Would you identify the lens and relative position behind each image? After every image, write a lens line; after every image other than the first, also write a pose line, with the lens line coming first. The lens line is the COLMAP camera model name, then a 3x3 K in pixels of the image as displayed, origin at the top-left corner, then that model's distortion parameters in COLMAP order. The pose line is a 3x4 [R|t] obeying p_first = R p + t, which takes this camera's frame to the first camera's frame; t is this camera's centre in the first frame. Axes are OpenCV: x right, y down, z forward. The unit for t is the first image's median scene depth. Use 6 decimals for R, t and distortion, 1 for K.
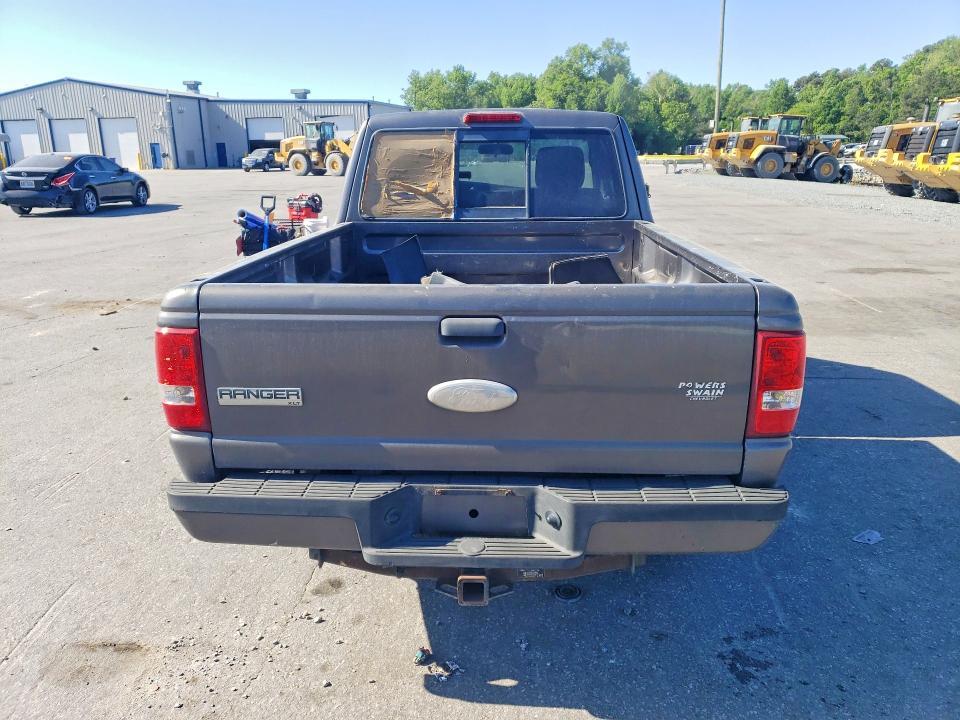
lens RADIAL K [[746.3, 0, 481.6], [0, 746.3, 361.8], [0, 0, 1]] dist [0.028932, -0.000252]
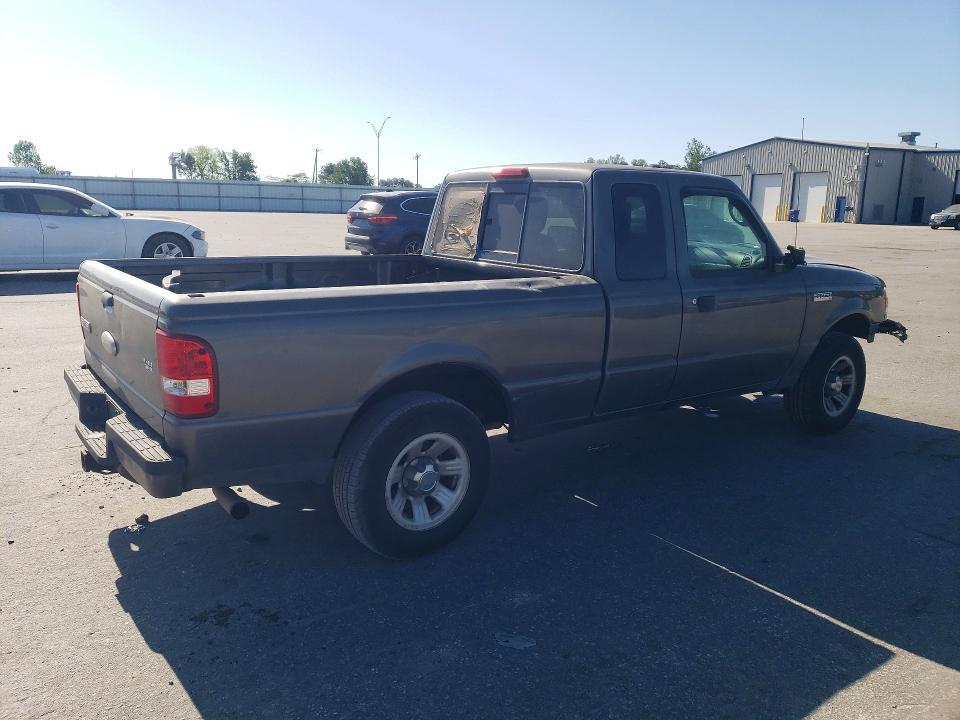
lens RADIAL K [[755.8, 0, 472.4], [0, 755.8, 356.7], [0, 0, 1]] dist [0.040514, 0.000927]
pose [[0.621872, 0.182116, -0.761649, 0.091508], [-0.239644, 0.970181, 0.036313, -0.009070], [0.745551, 0.159942, 0.646972, 0.028063]]
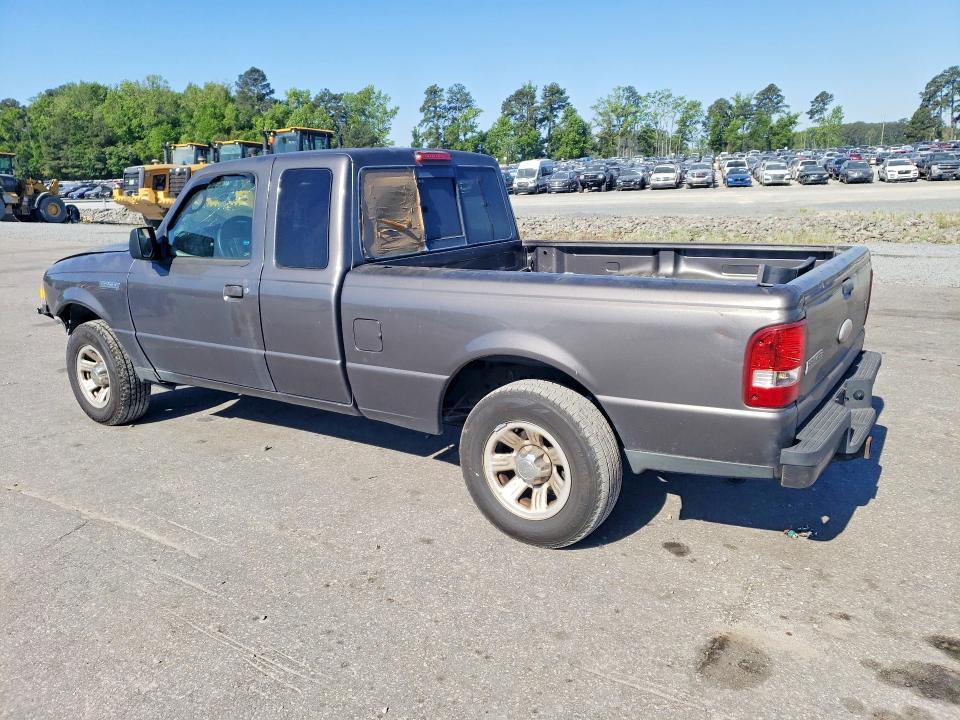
lens RADIAL K [[746.3, 0, 481.6], [0, 746.3, 361.8], [0, 0, 1]] dist [0.028932, -0.000252]
pose [[0.525229, -0.210435, 0.824531, -0.093315], [0.250900, 0.964163, 0.086247, -0.011843], [-0.813132, 0.161575, 0.559204, 0.039528]]
